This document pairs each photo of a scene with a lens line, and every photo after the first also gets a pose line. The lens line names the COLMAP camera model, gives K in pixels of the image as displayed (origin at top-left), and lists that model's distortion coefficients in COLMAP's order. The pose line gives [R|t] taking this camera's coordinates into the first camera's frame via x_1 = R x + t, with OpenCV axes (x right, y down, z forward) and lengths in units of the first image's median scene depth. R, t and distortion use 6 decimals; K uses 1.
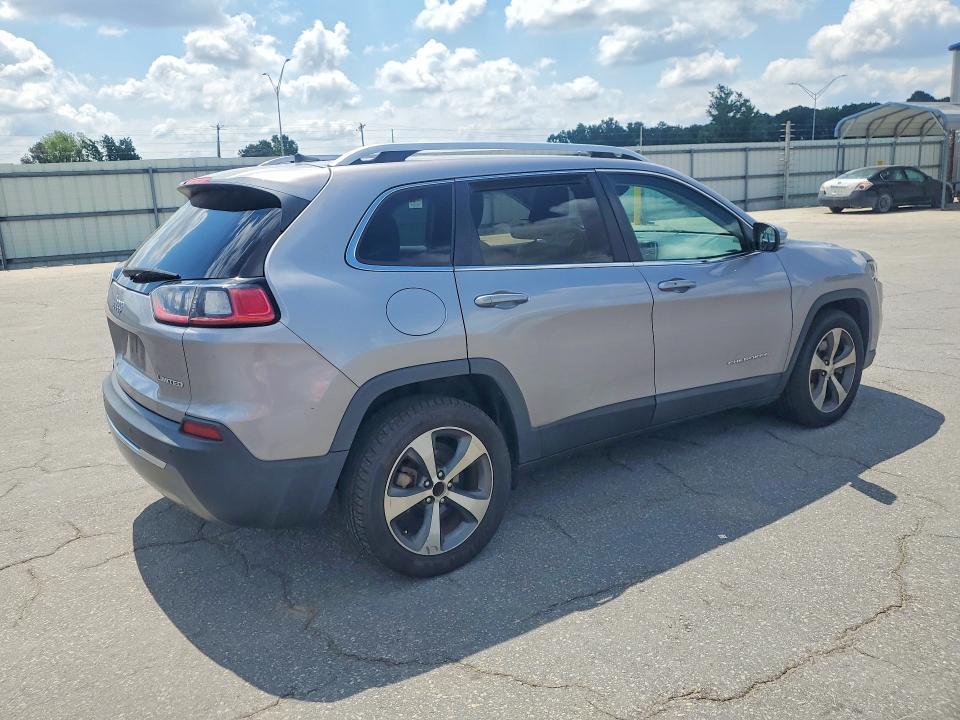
lens RADIAL K [[780.7, 0, 498.9], [0, 780.7, 358.9], [0, 0, 1]] dist [0.053438, -0.002164]
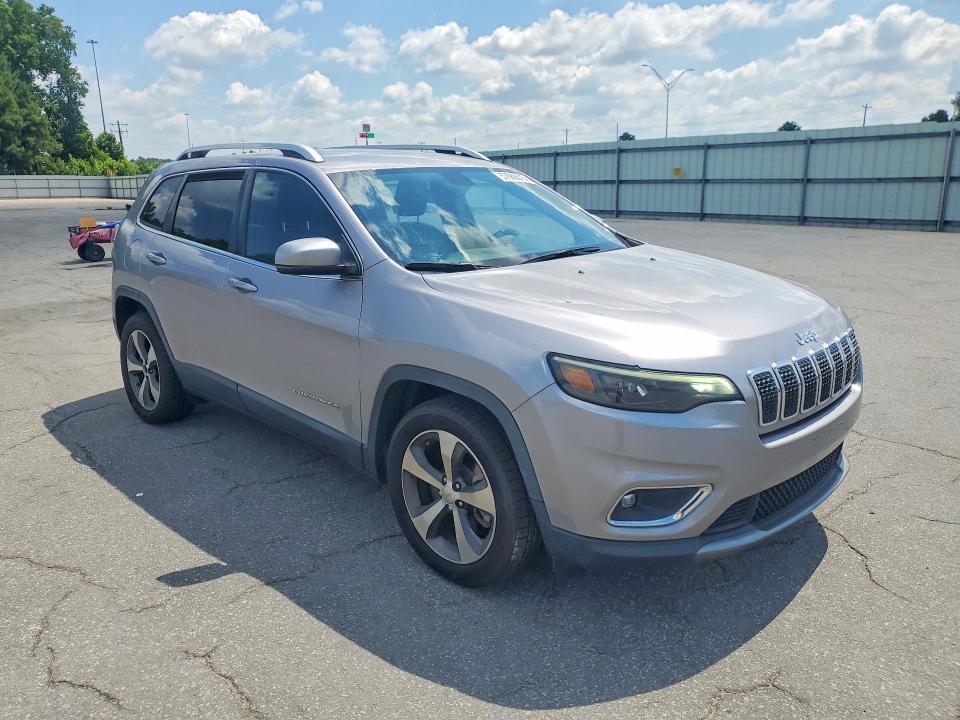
lens RADIAL K [[752.9, 0, 480.0], [0, 752.9, 360.0], [0, 0, 1]] dist [0.008496, 0.006386]
pose [[0.142836, 0.280922, -0.949042, 0.884564], [-0.210211, 0.945608, 0.248267, -0.223123], [0.967166, 0.164038, 0.194120, 0.810016]]
